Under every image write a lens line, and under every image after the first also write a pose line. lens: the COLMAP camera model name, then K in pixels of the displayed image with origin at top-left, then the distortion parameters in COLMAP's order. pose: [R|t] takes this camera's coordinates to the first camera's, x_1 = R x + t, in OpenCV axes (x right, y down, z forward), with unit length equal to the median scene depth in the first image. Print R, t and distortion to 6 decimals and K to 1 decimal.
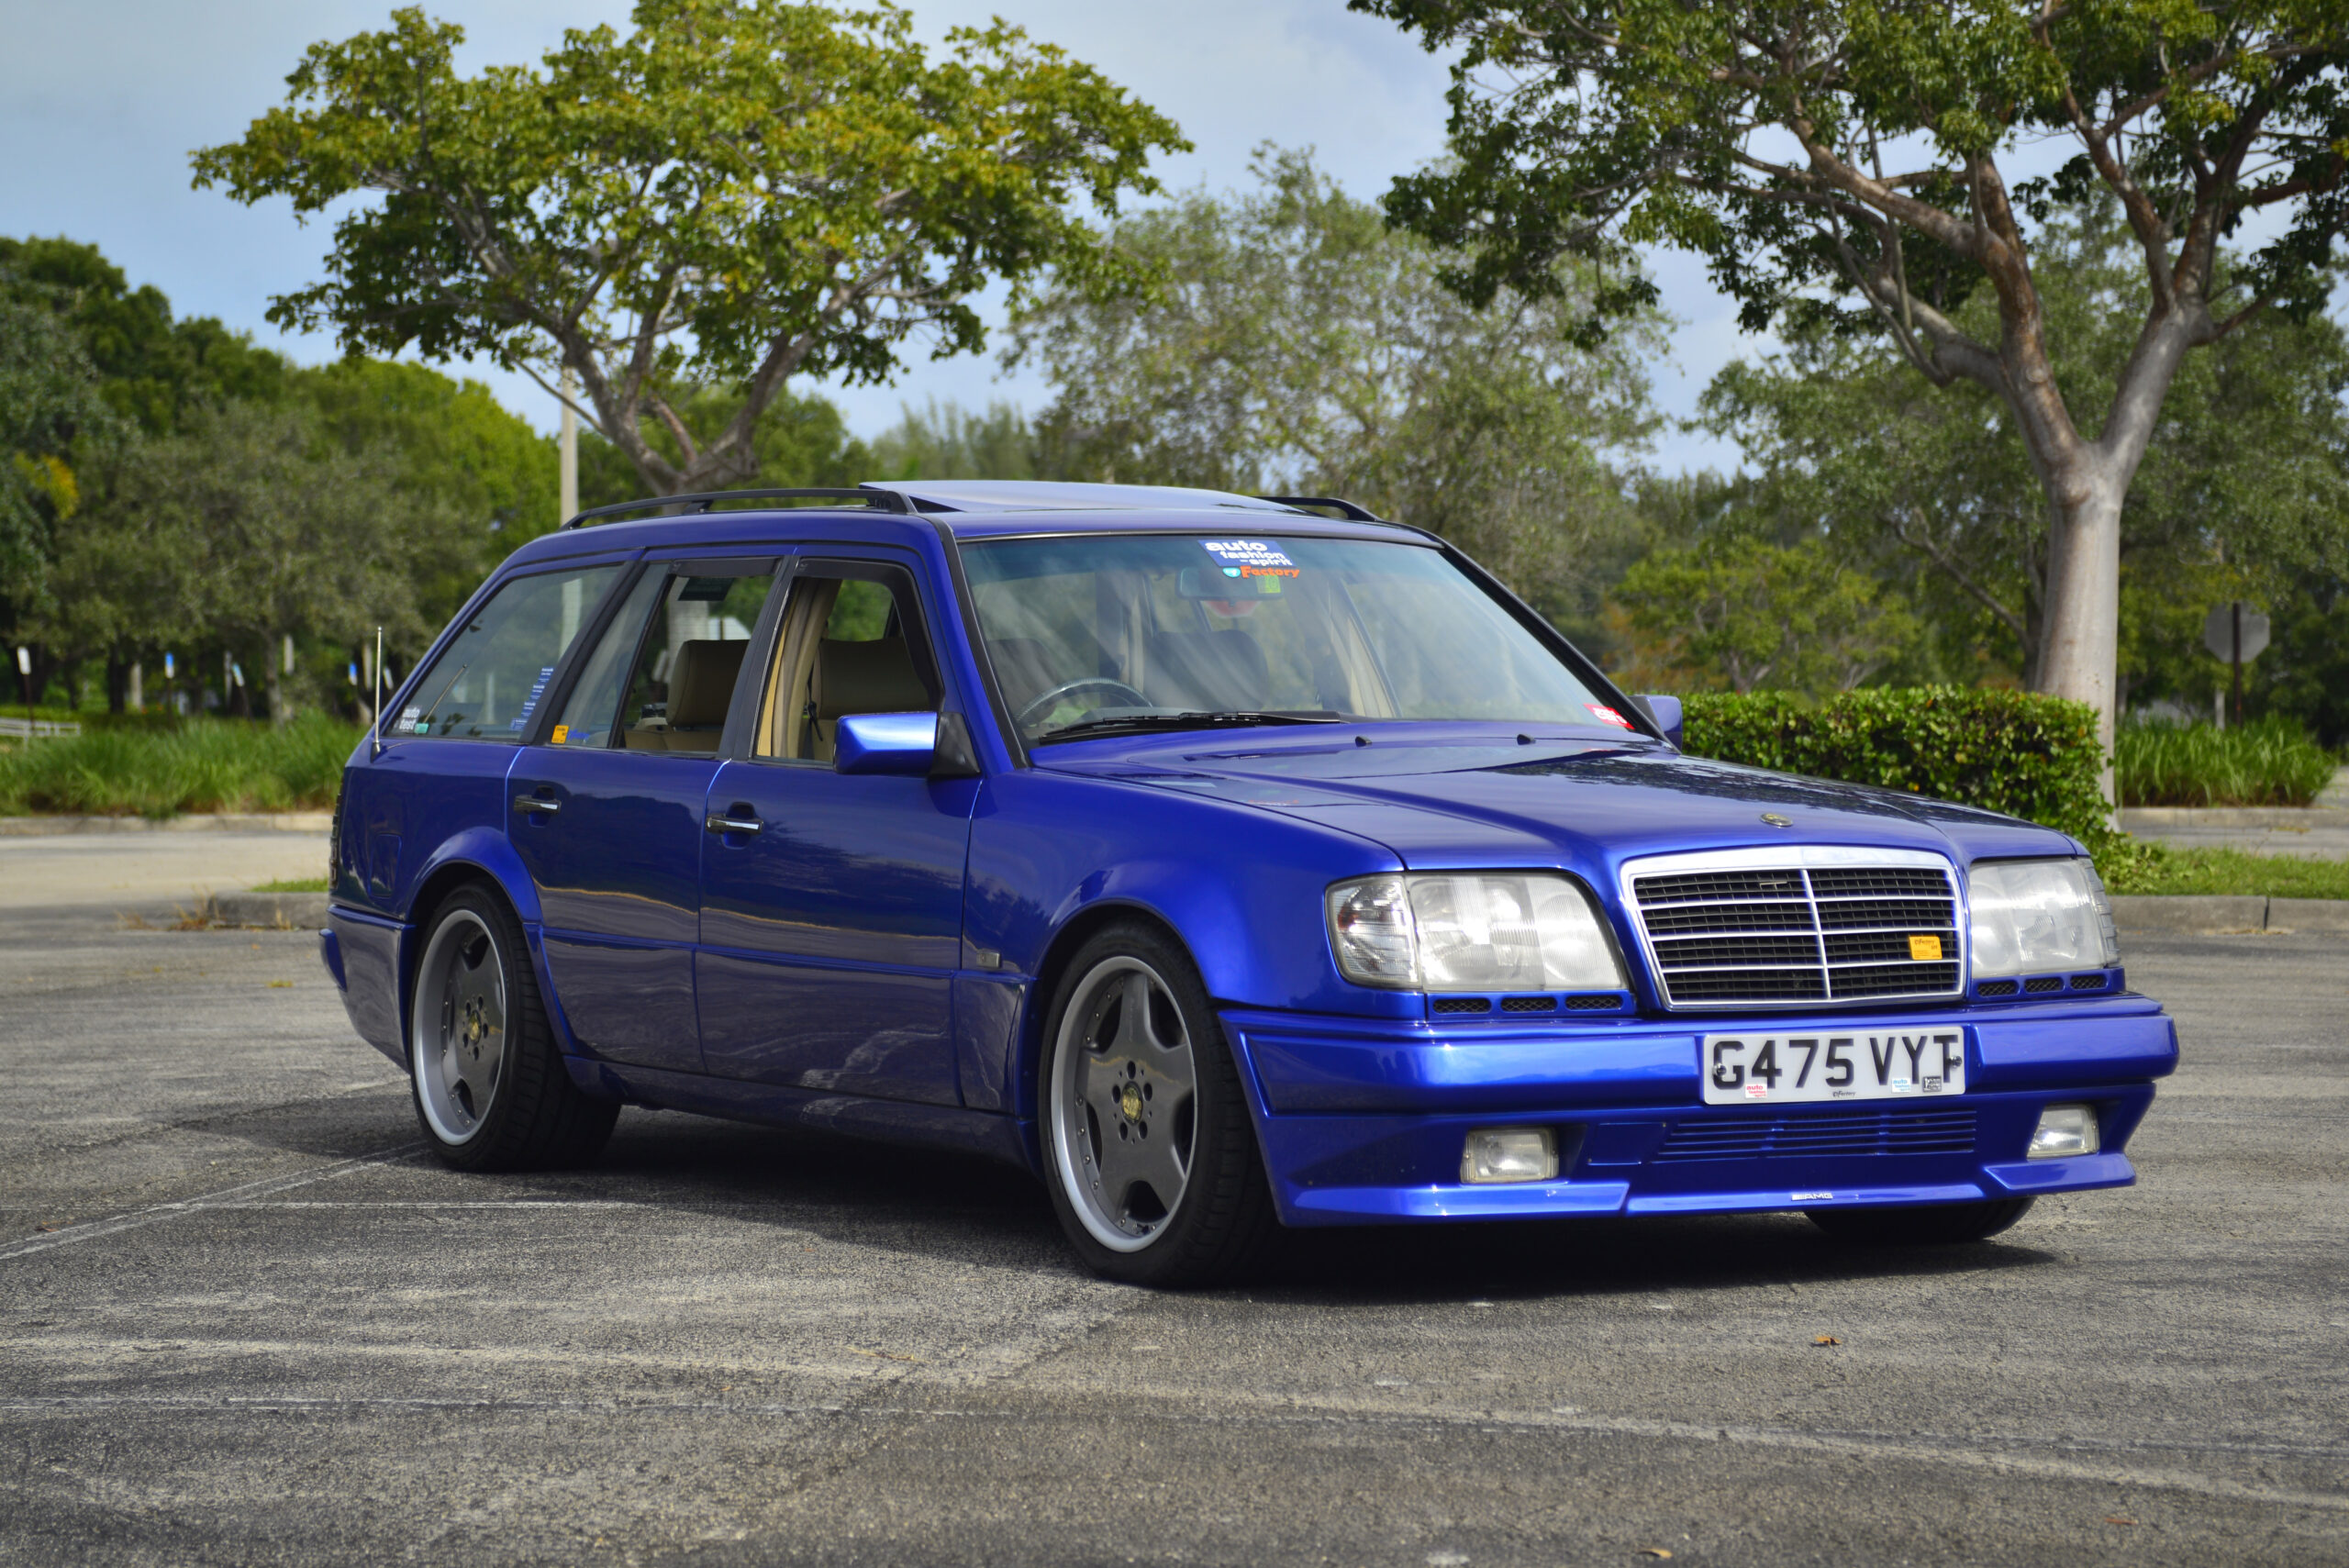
lens RADIAL K [[5353.5, 0, 1174.5], [0, 5353.5, 784.0], [0, 0, 1]] dist [0.452010, 0.277542]
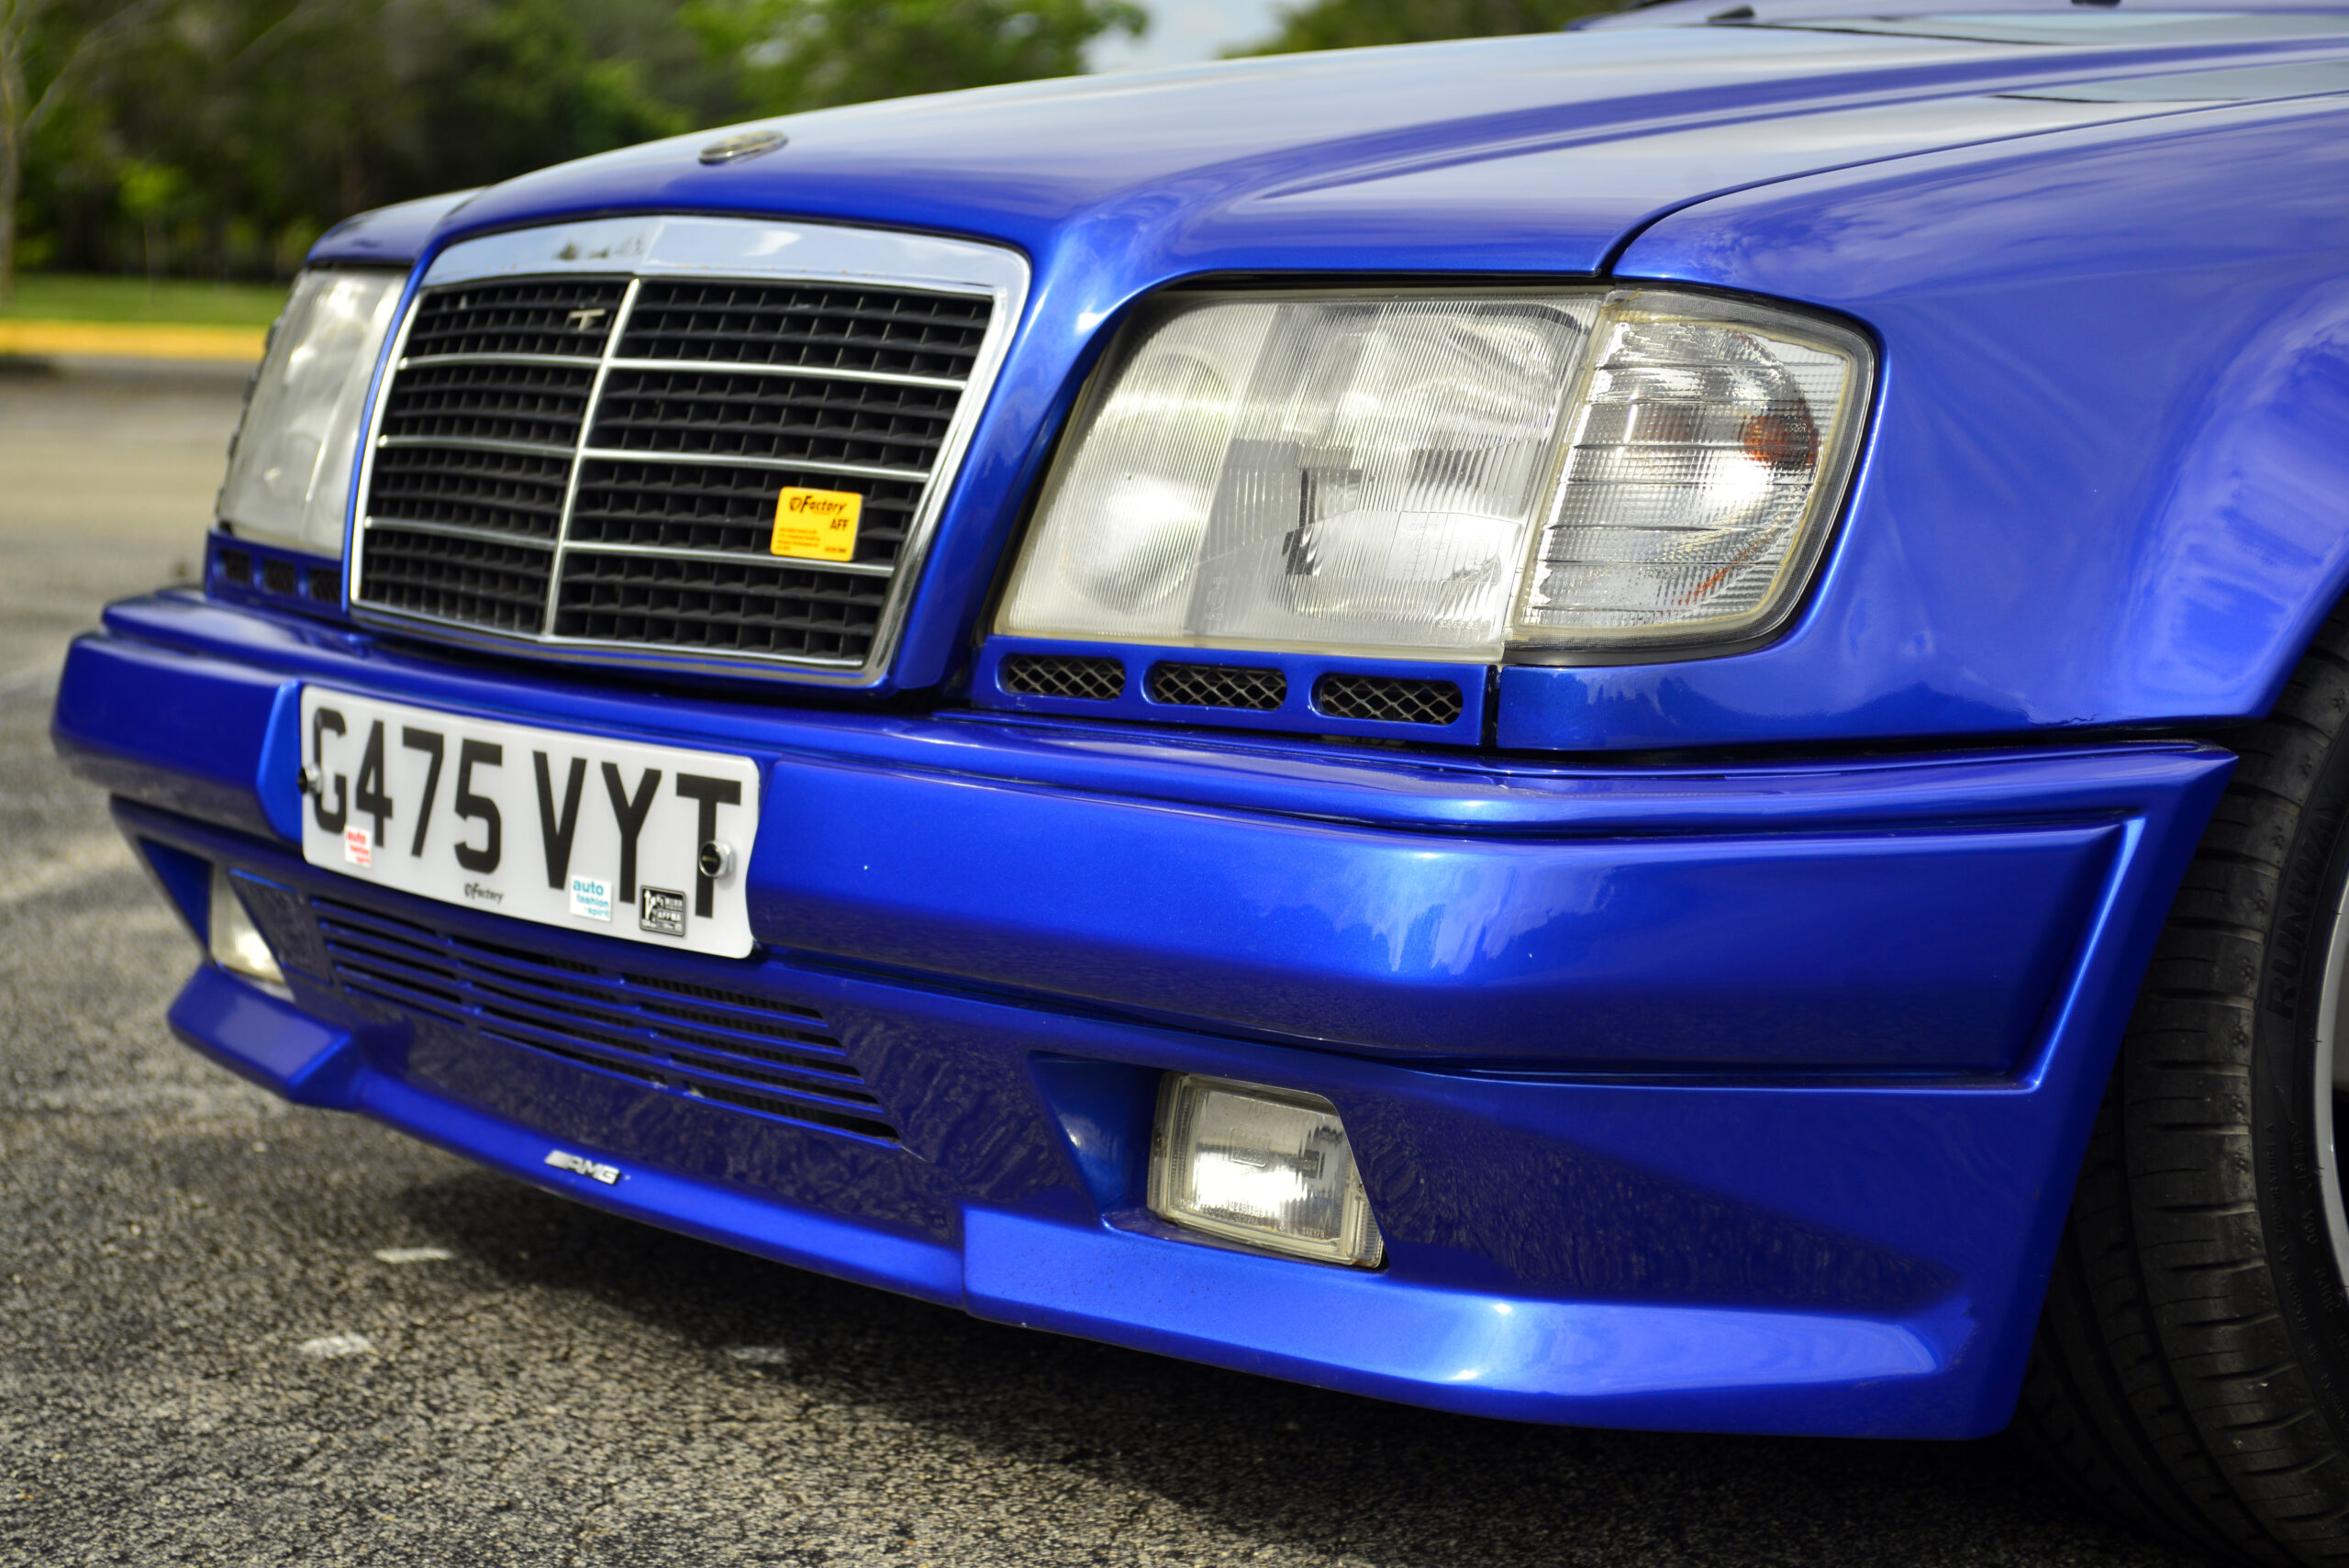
lens RADIAL K [[4733.1, 0, 1169.4], [0, 4733.1, 746.5], [0, 0, 1]] dist [0.282795, 0.331152]
pose [[0.132460, 0.103652, -0.985754, 0.440212], [-0.026917, 0.994527, 0.100958, 0.013915], [0.990823, 0.013161, 0.134525, 0.994363]]
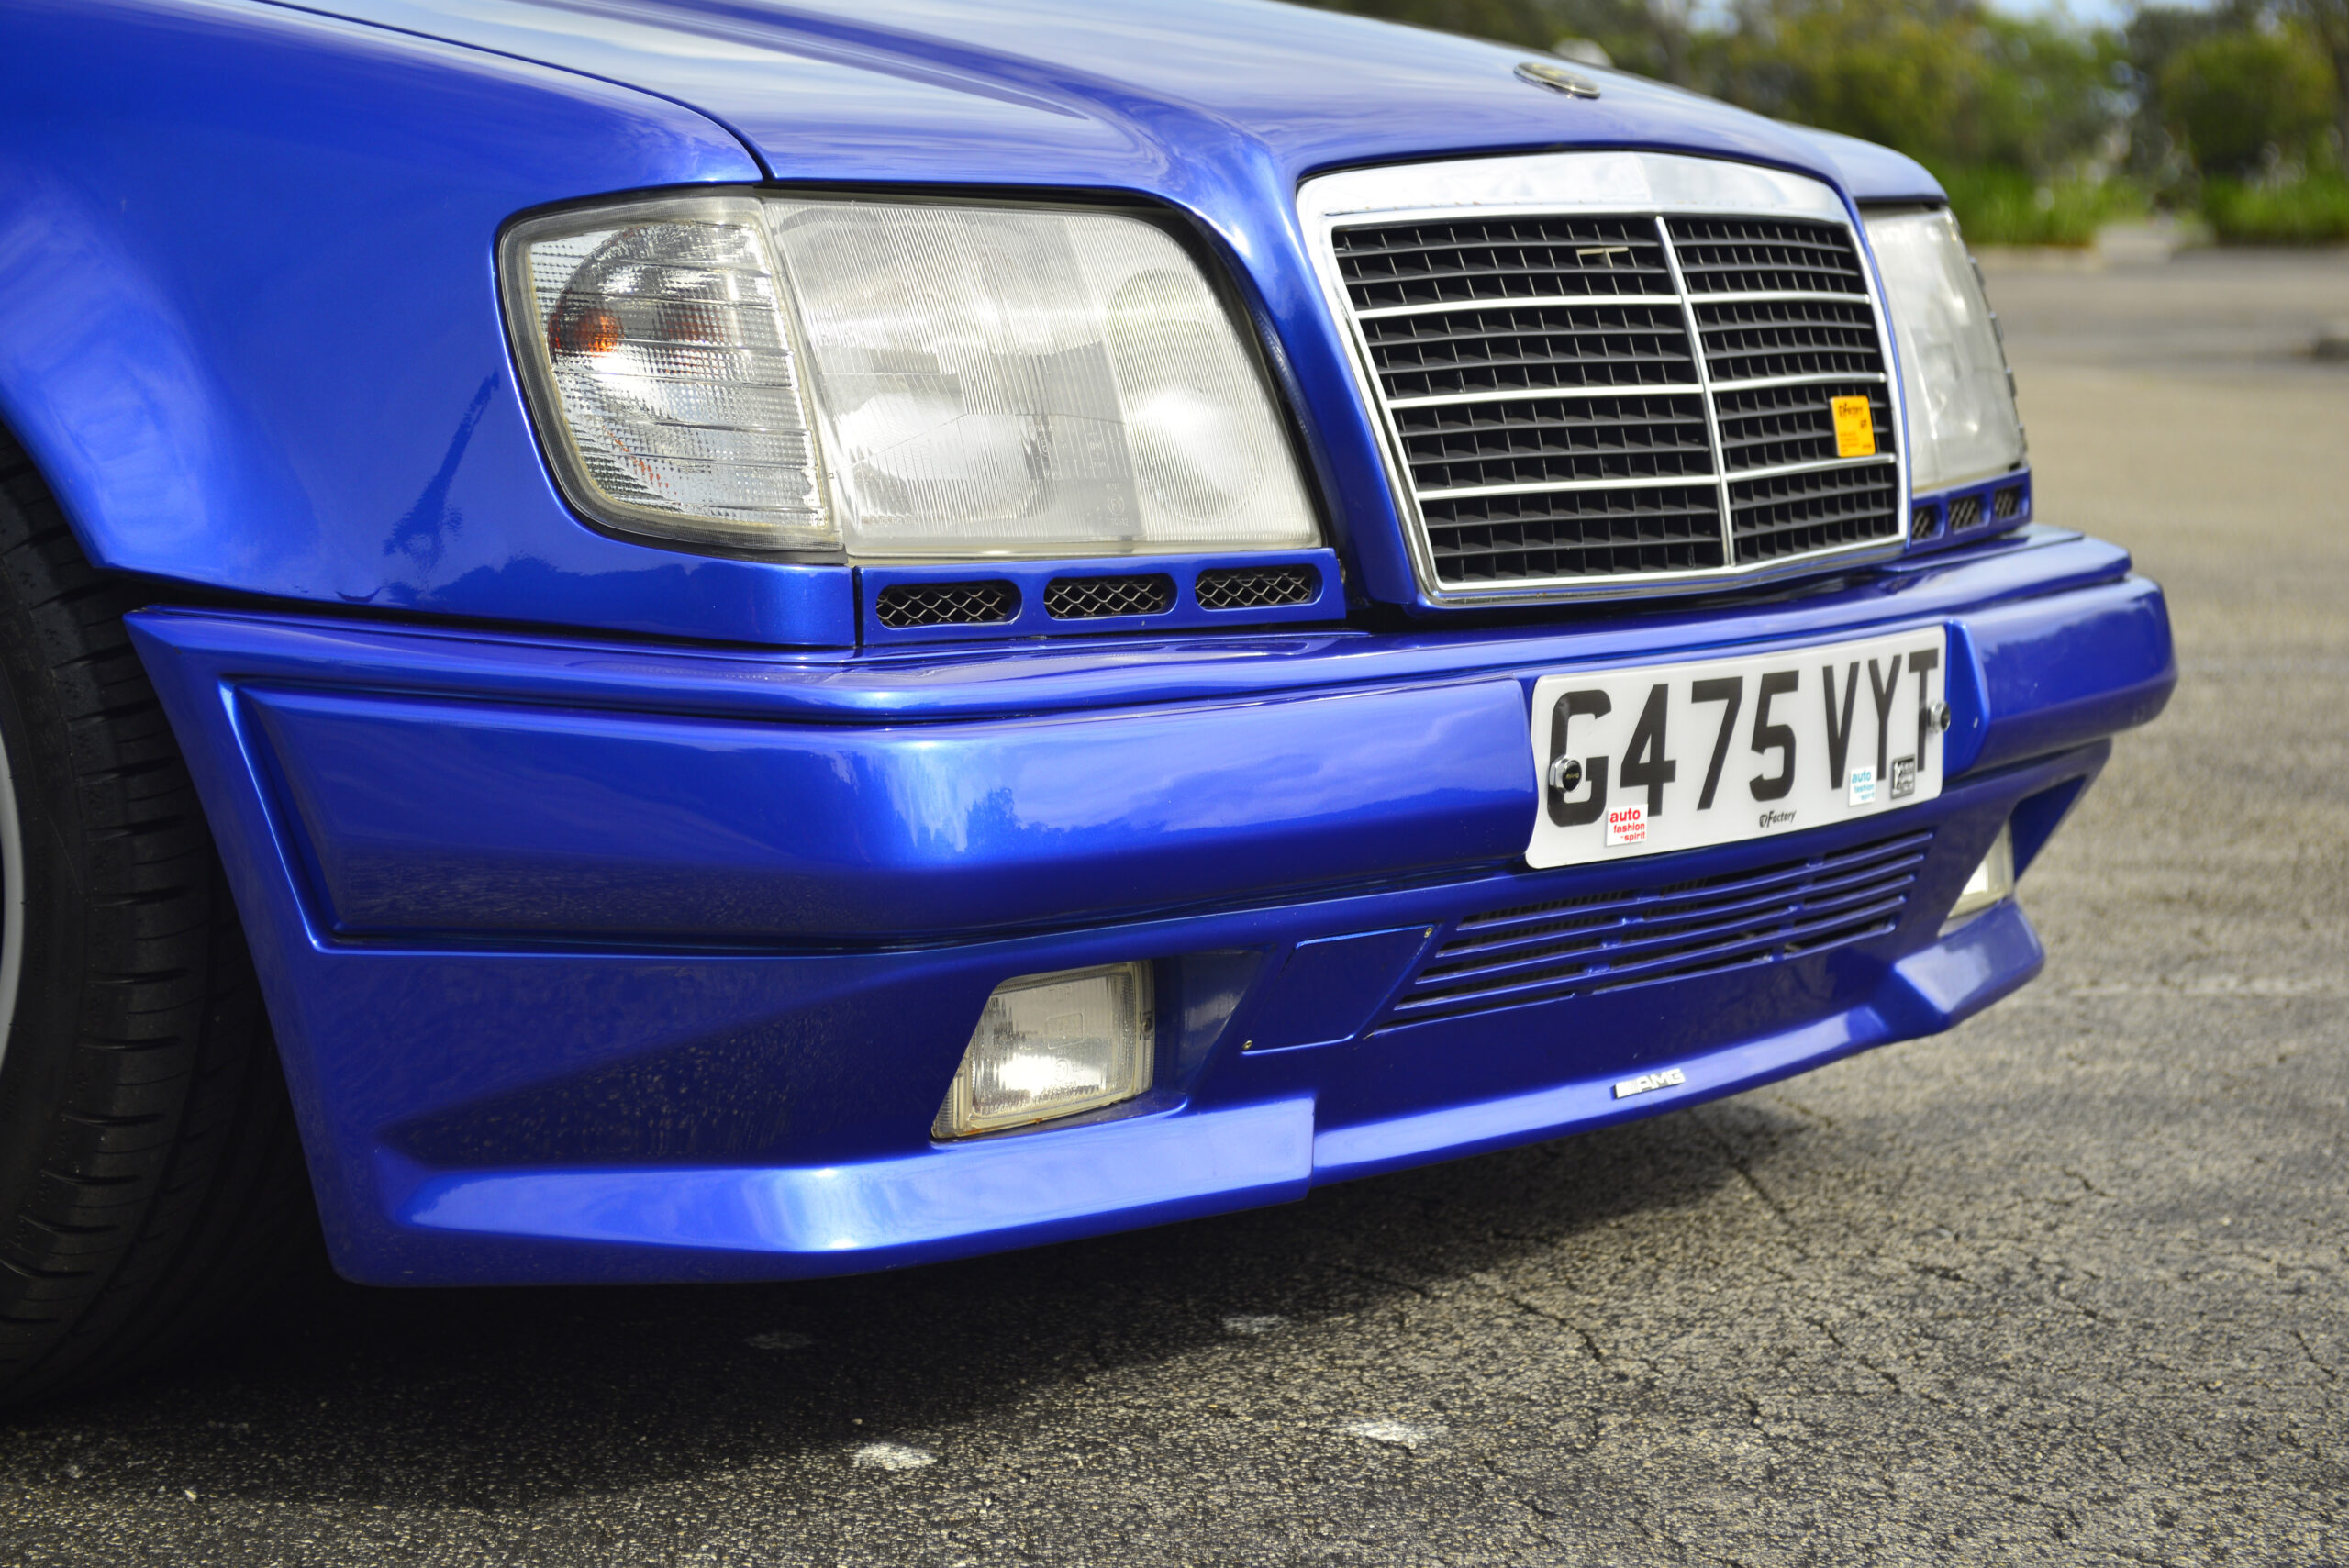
lens RADIAL K [[5090.2, 0, 1174.5], [0, 5090.2, 784.0], [0, 0, 1]] dist [0.292910, -0.130840]
pose [[0.905754, -0.019159, 0.423369, -0.063792], [-0.029112, 0.993805, 0.107255, 0.017946], [-0.422802, -0.109472, 0.899586, 0.692879]]
